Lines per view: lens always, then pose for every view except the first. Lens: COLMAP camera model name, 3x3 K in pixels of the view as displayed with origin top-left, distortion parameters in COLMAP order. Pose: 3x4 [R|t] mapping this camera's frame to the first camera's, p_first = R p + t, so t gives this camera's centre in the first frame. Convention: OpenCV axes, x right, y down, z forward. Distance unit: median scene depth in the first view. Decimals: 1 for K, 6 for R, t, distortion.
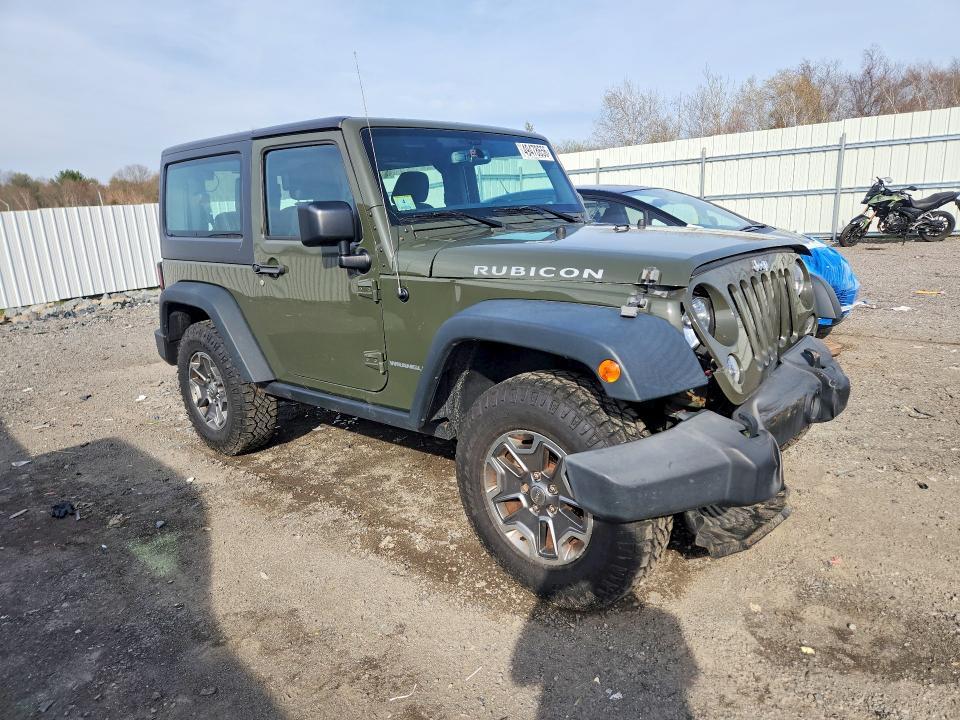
lens RADIAL K [[633.3, 0, 480.0], [0, 633.3, 360.0], [0, 0, 1]] dist [0.002813, -0.000166]
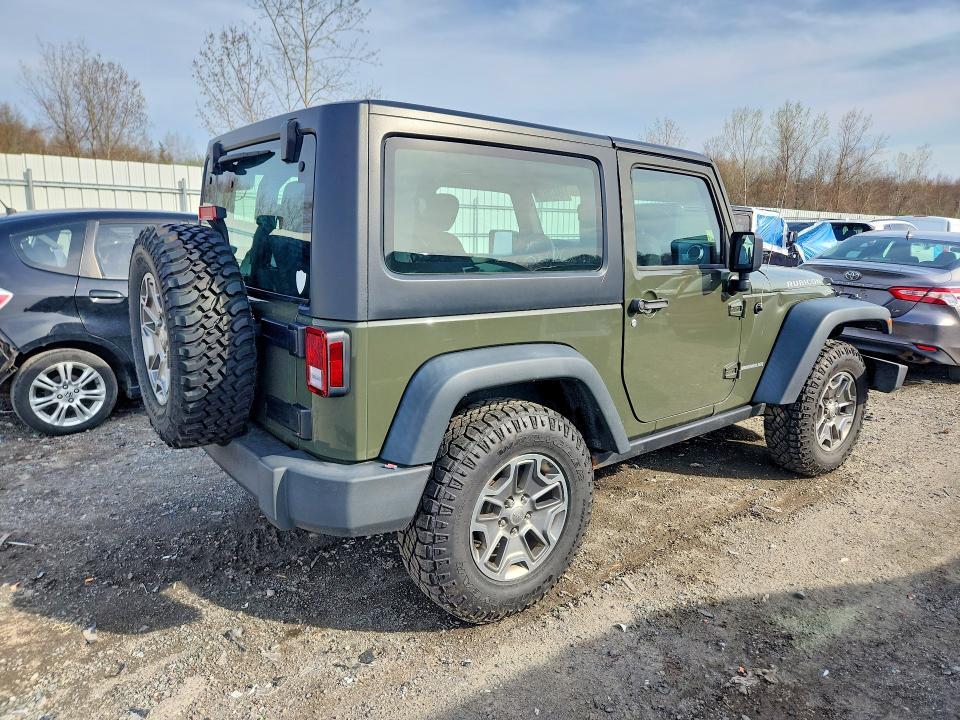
lens RADIAL K [[651.7, 0, 480.0], [0, 651.7, 360.0], [0, 0, 1]] dist [-0.002151, -0.001020]
pose [[0.195491, -0.139120, 0.970788, -1.174848], [0.209288, 0.973002, 0.097292, -0.193567], [-0.958114, 0.184154, 0.219329, 0.989170]]
